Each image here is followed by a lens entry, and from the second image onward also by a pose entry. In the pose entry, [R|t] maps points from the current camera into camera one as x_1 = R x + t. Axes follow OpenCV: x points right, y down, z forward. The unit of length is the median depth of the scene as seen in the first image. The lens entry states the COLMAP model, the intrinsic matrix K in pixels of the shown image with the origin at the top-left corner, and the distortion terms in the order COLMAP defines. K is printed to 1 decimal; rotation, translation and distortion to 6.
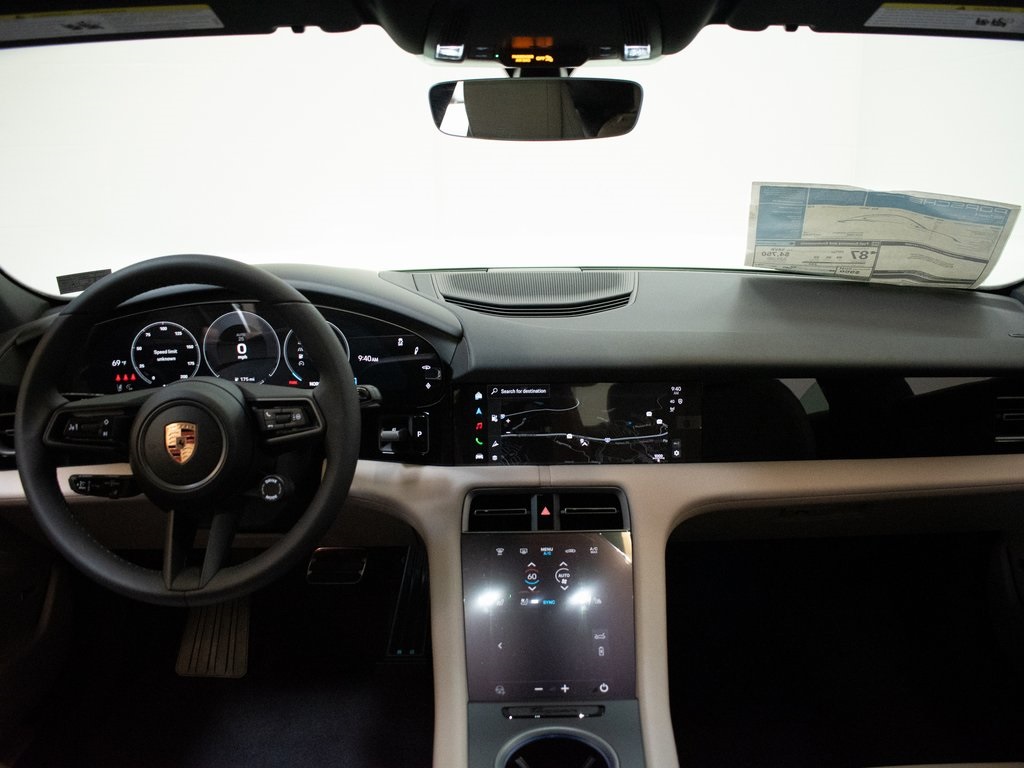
lens RADIAL K [[802.5, 0, 527.0], [0, 802.5, 409.2], [0, 0, 1]] dist [-0.093231, 0.029165]
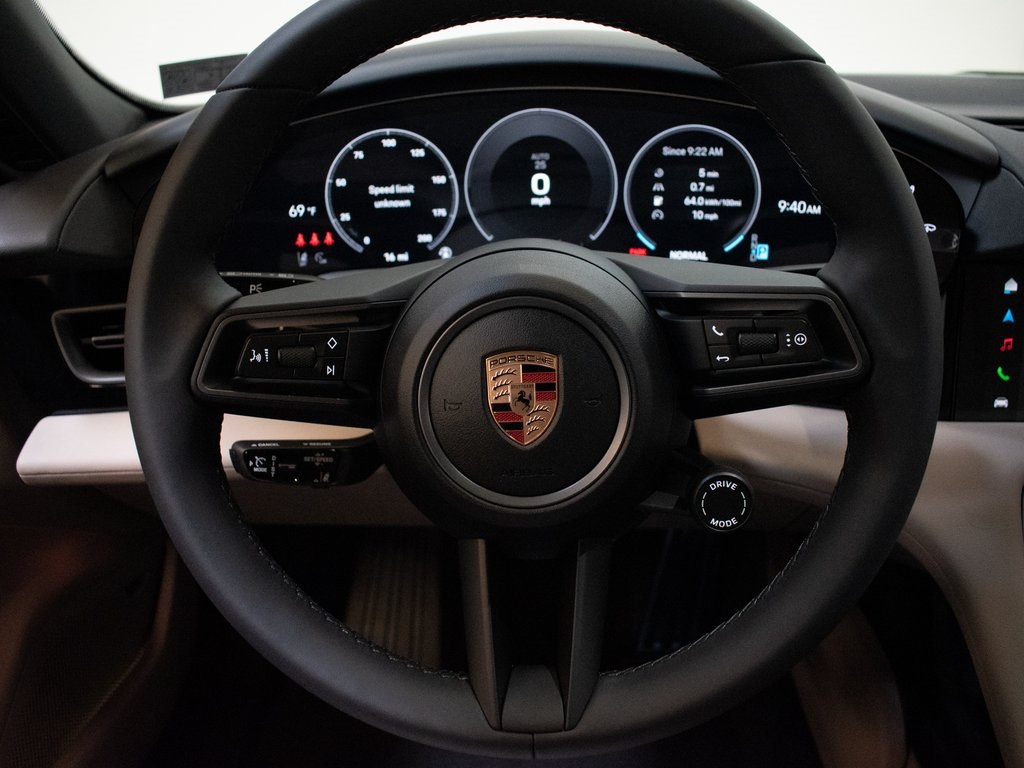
lens RADIAL K [[802.5, 0, 513.7], [0, 802.5, 381.2], [0, 0, 1]] dist [-0.093231, 0.029165]
pose [[0.997196, 0.020091, -0.072089, -0.341730], [-0.010185, 0.990762, 0.135232, -0.020161], [0.074140, -0.134119, 0.988188, 0.478795]]
